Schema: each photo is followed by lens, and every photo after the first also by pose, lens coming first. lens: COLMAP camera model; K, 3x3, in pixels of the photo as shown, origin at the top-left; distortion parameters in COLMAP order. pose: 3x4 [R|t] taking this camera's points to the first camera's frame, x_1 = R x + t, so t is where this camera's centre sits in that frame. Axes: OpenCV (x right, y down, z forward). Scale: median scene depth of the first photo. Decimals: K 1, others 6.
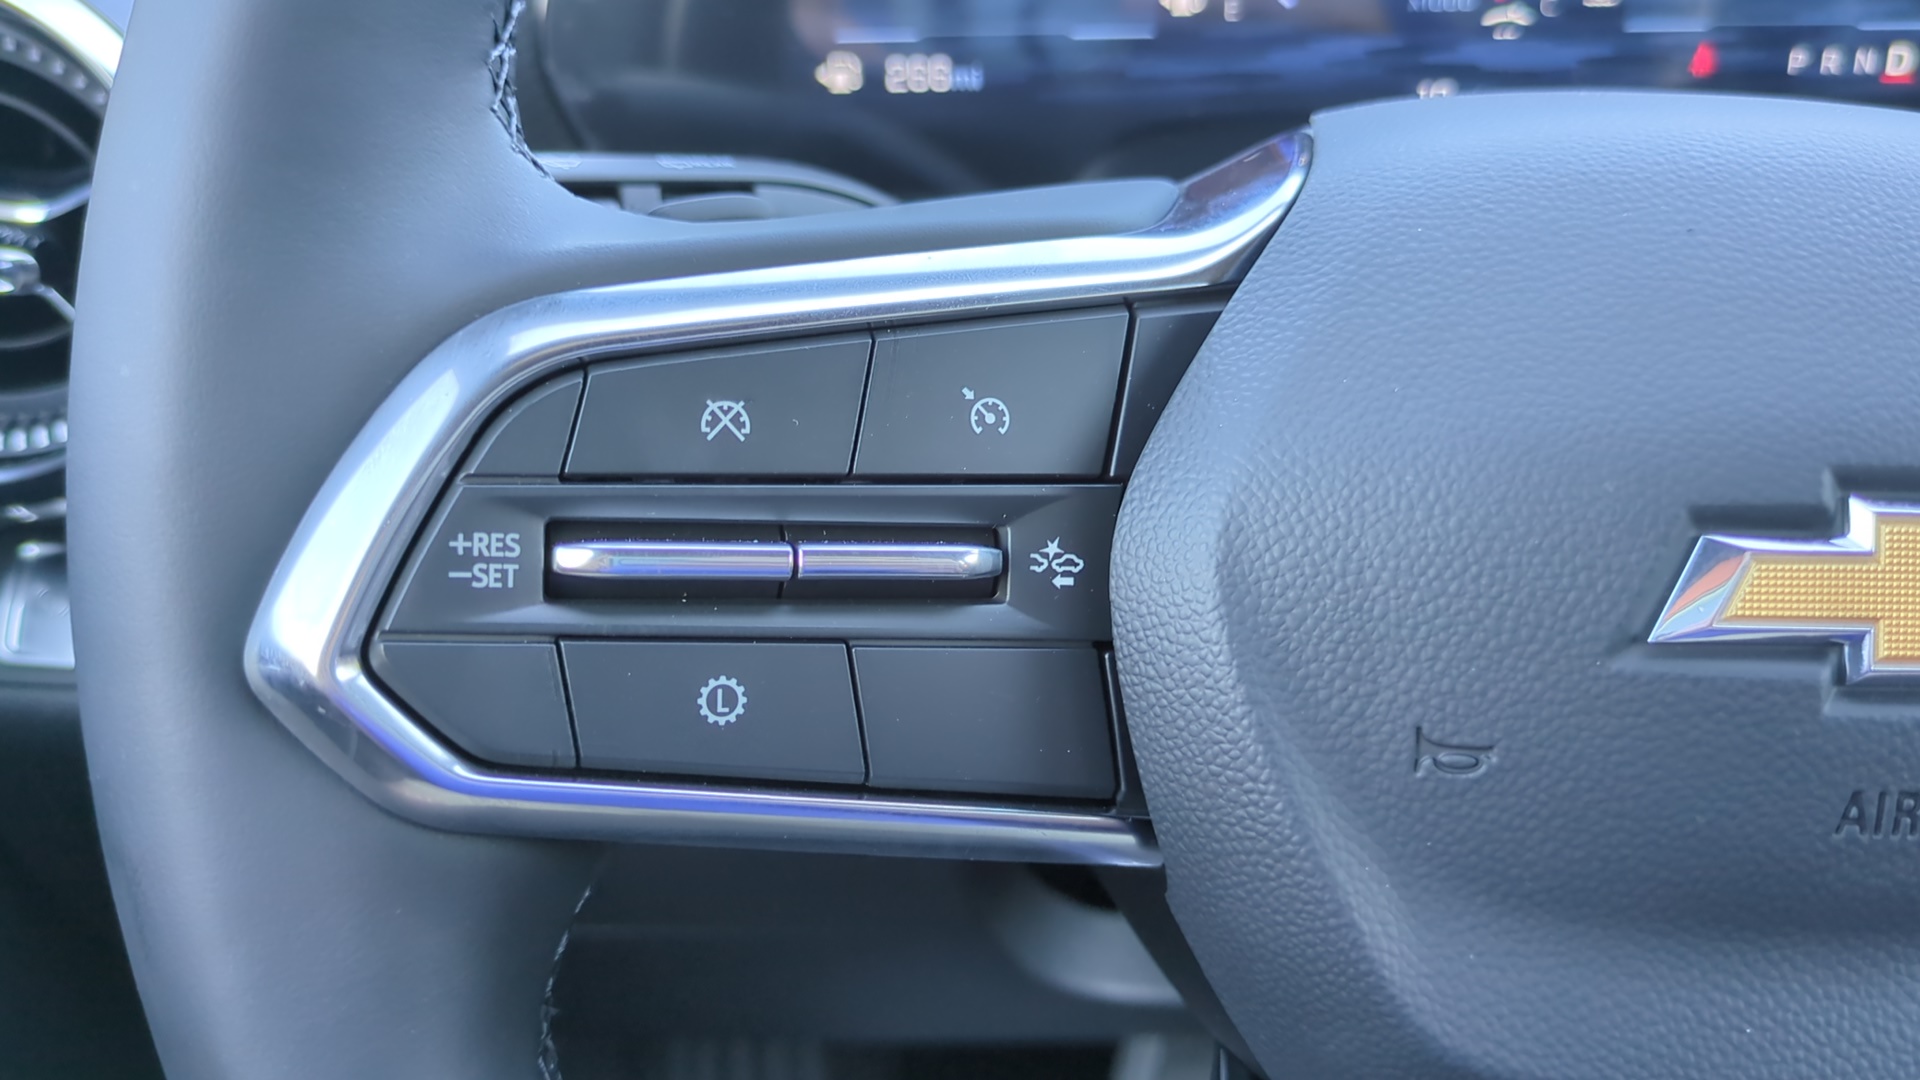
lens RADIAL K [[1640.3, 0, 960.0], [0, 1640.3, 540.0], [0, 0, 1]] dist [0.031699, -0.090587]
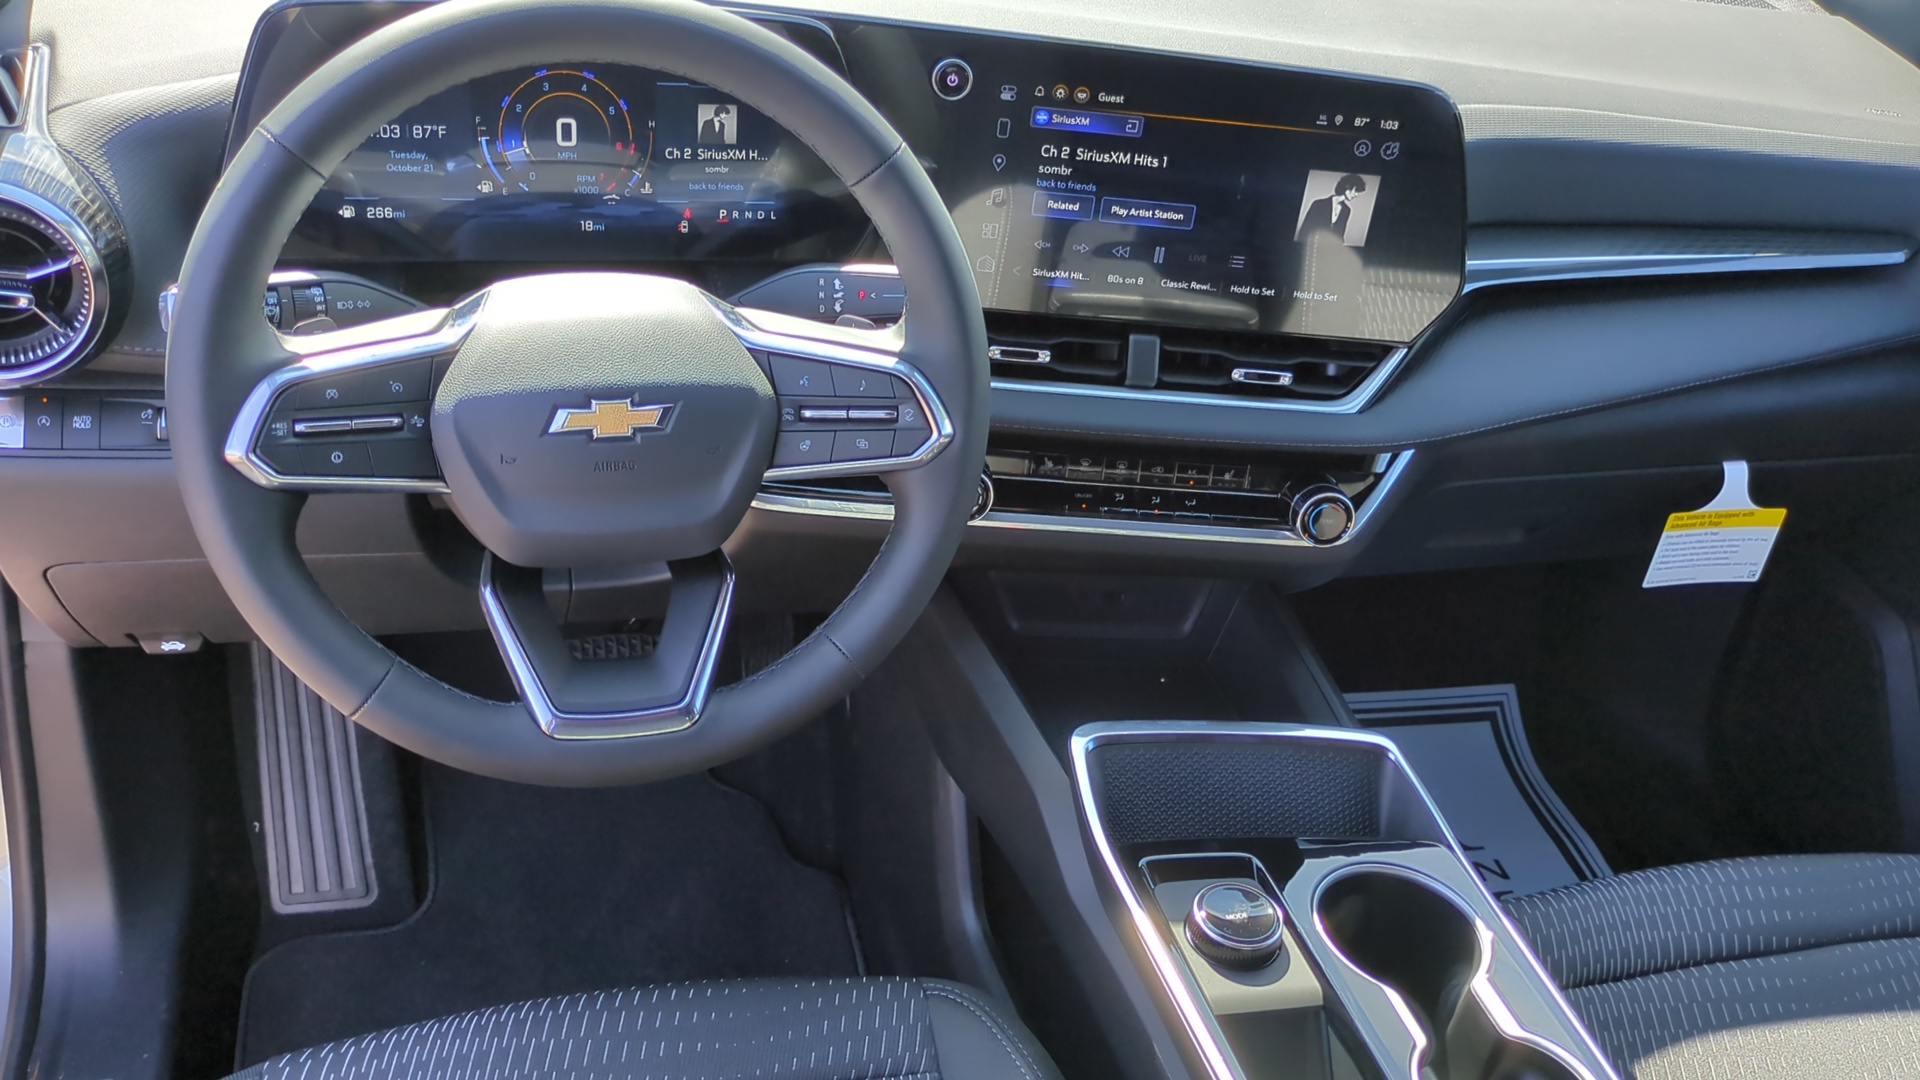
lens RADIAL K [[1657.7, 0, 960.0], [0, 1657.7, 540.0], [0, 0, 1]] dist [0.053804, -0.101725]
pose [[0.959700, -0.033393, 0.279034, 0.202668], [-0.003001, 0.991641, 0.128995, -0.236090], [-0.281009, -0.124634, 0.951578, -3.699192]]
